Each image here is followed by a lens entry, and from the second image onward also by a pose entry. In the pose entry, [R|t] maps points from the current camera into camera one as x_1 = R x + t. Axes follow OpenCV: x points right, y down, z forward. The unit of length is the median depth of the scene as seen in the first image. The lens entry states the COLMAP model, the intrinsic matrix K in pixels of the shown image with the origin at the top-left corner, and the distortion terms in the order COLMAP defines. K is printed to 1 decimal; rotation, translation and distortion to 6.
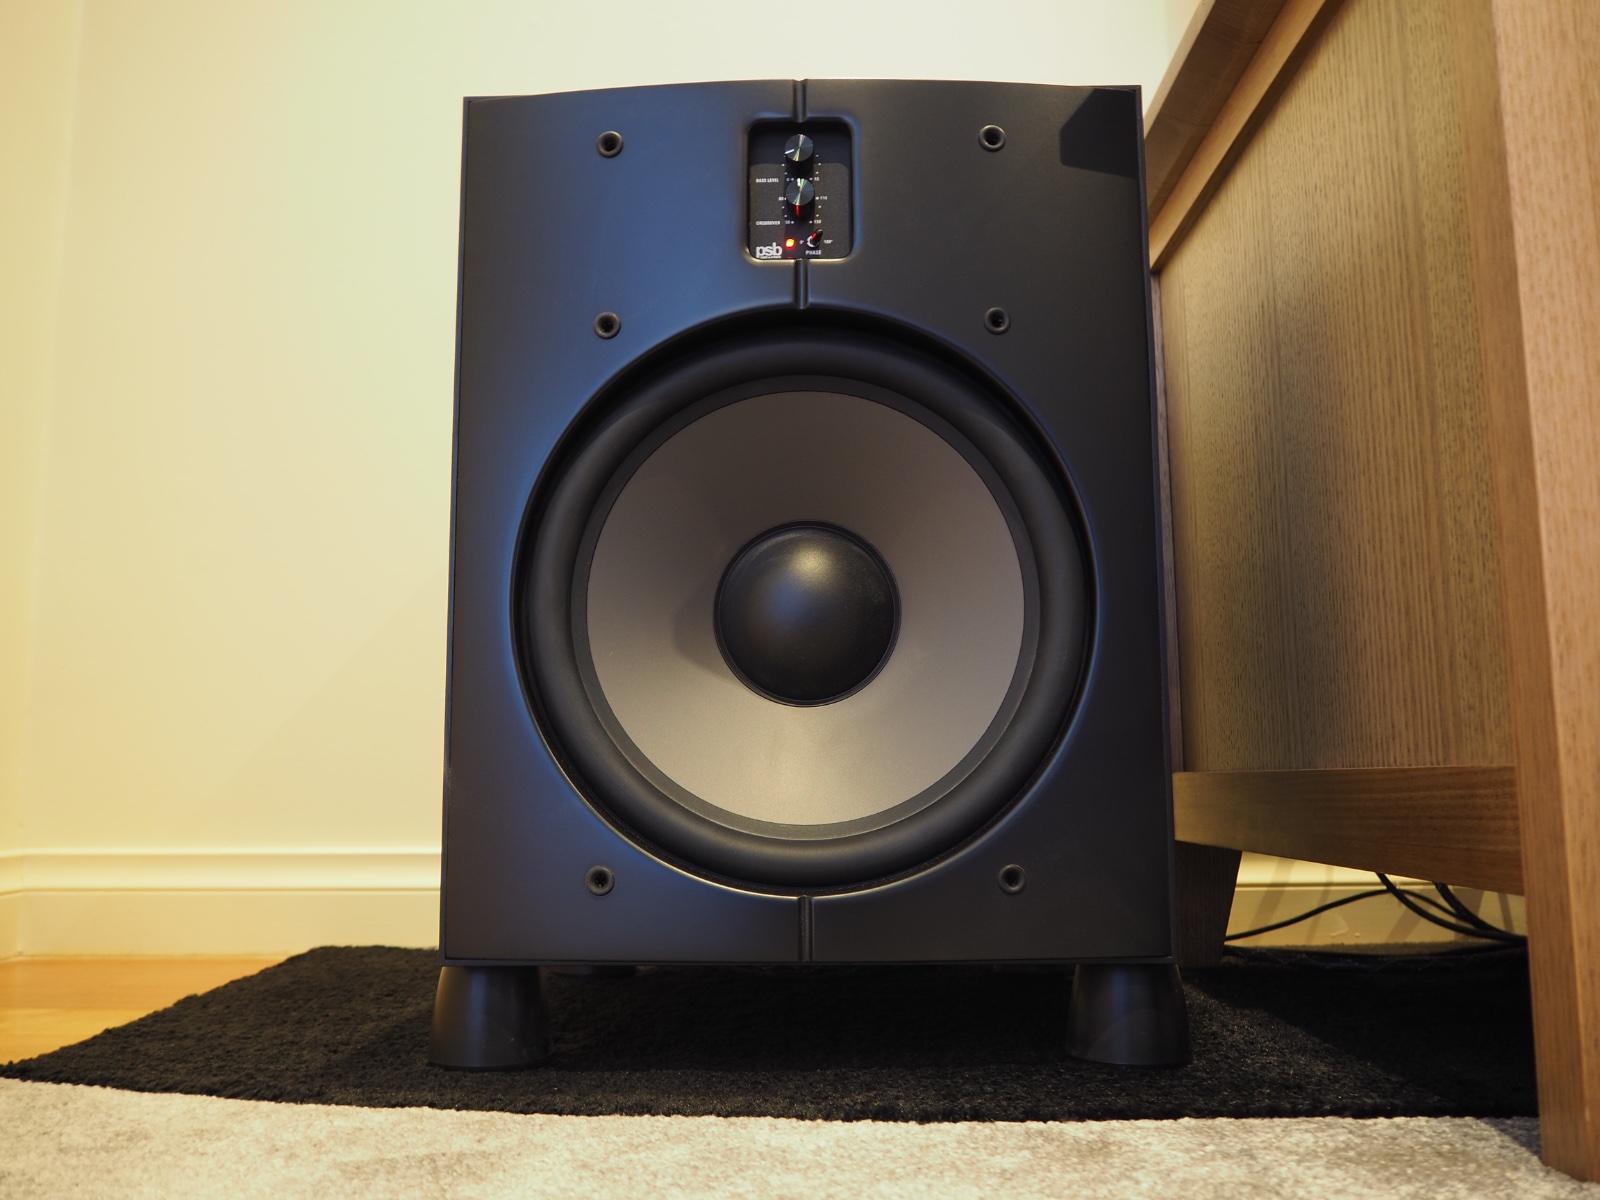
lens RADIAL K [[1325.7, 0, 800.0], [0, 1325.7, 600.0], [0, 0, 1]] dist [-0.000072, 0.003713]
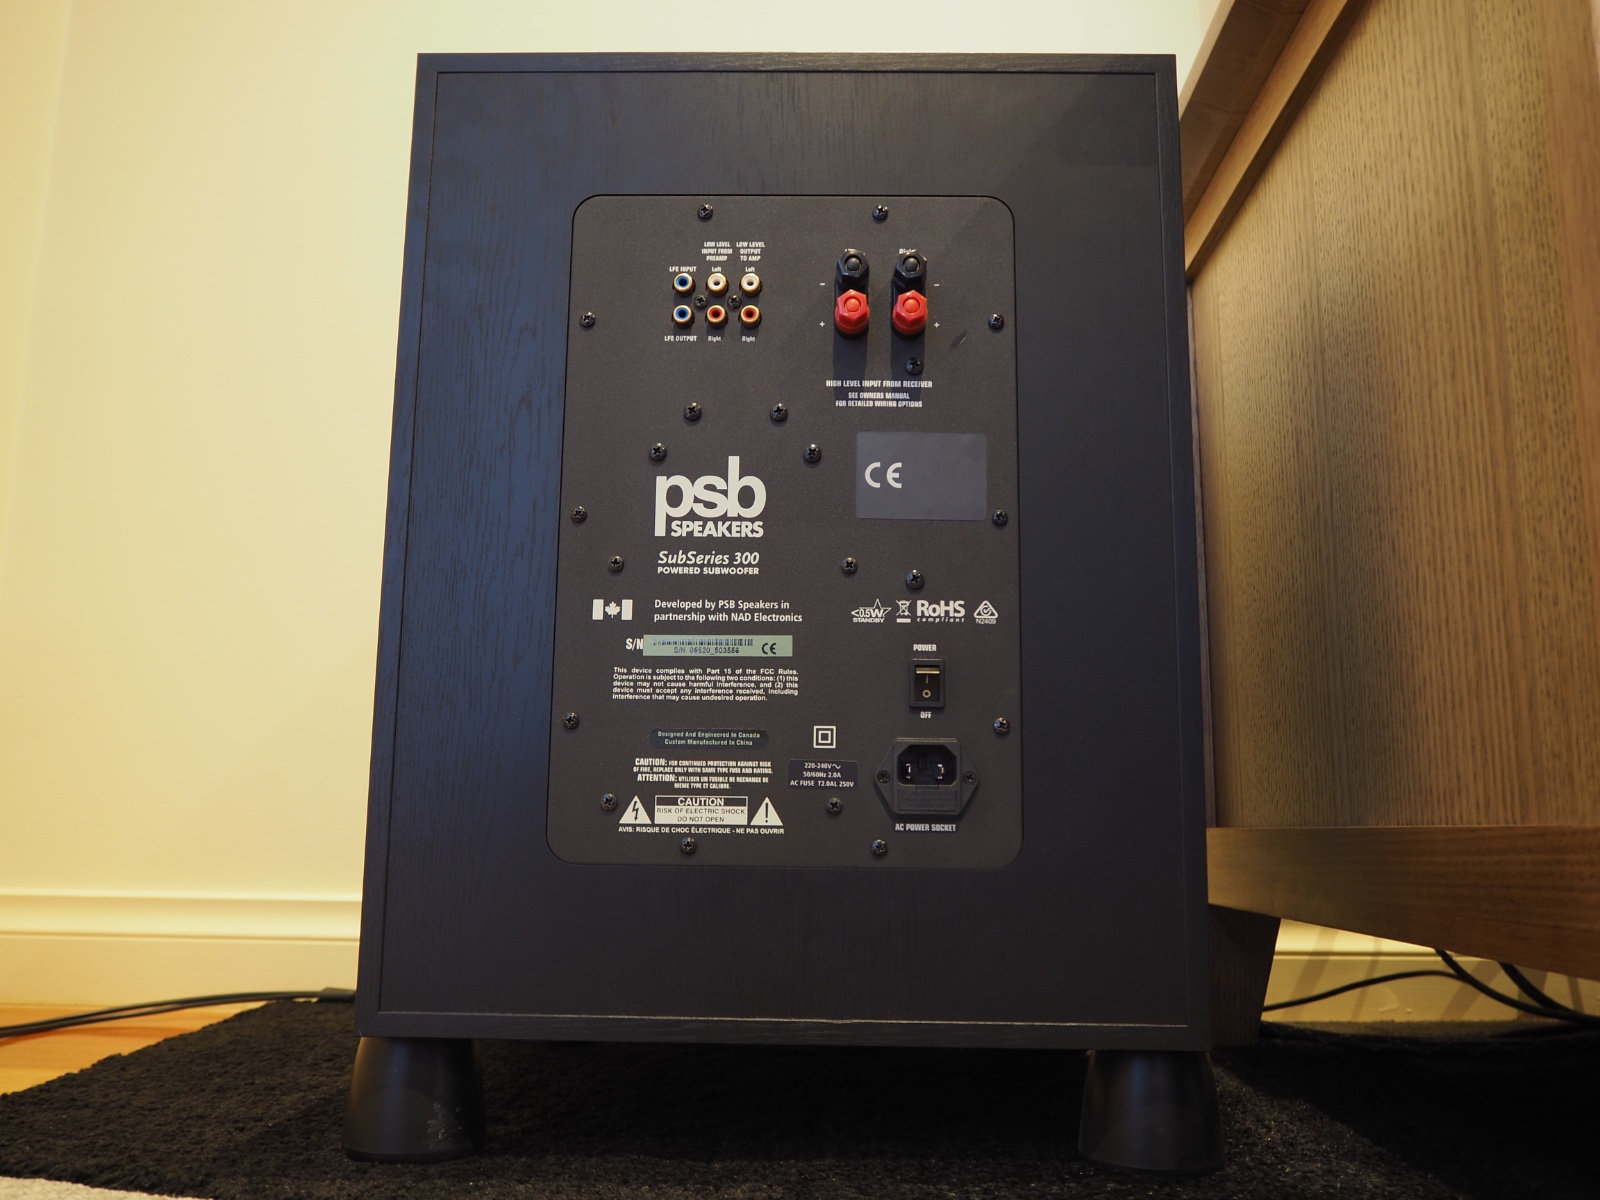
lens RADIAL K [[1316.8, 0, 804.8], [0, 1316.8, 604.3], [0, 0, 1]] dist [-0.007861, 0.004828]
pose [[0.999553, 0.012613, -0.027110, 0.045615], [-0.013531, 0.999332, -0.033957, 0.017248], [0.026663, 0.034309, 0.999056, 0.132635]]
